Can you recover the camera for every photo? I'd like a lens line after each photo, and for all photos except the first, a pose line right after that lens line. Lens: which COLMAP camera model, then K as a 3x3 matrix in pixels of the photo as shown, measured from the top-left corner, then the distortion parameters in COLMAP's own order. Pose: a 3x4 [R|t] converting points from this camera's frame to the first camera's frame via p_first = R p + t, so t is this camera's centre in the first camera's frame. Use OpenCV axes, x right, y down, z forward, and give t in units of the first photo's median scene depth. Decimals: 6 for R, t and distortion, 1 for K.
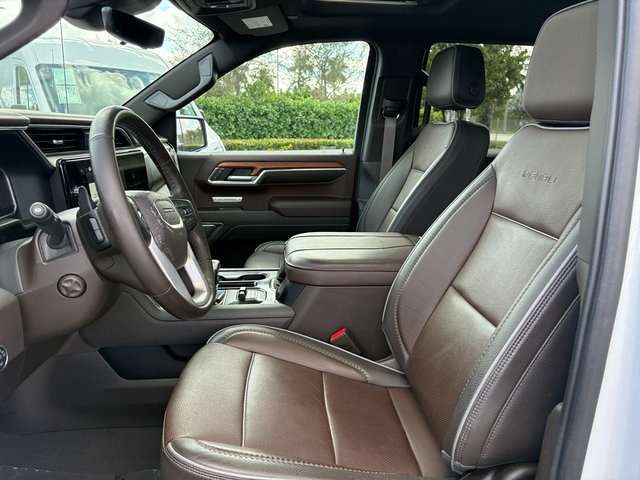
lens RADIAL K [[477.8, 0, 321.1], [0, 477.8, 229.0], [0, 0, 1]] dist [0.009040, -0.002672]
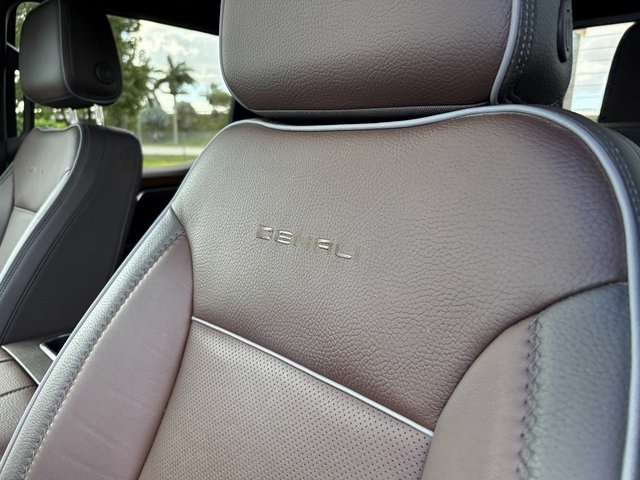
lens RADIAL K [[477.8, 0, 321.1], [0, 477.8, 229.0], [0, 0, 1]] dist [0.009040, -0.002672]
pose [[0.754144, -0.135834, 0.642507, 0.102545], [0.151133, 0.988012, 0.031486, -0.066809], [-0.639081, 0.073359, 0.765633, 0.343036]]
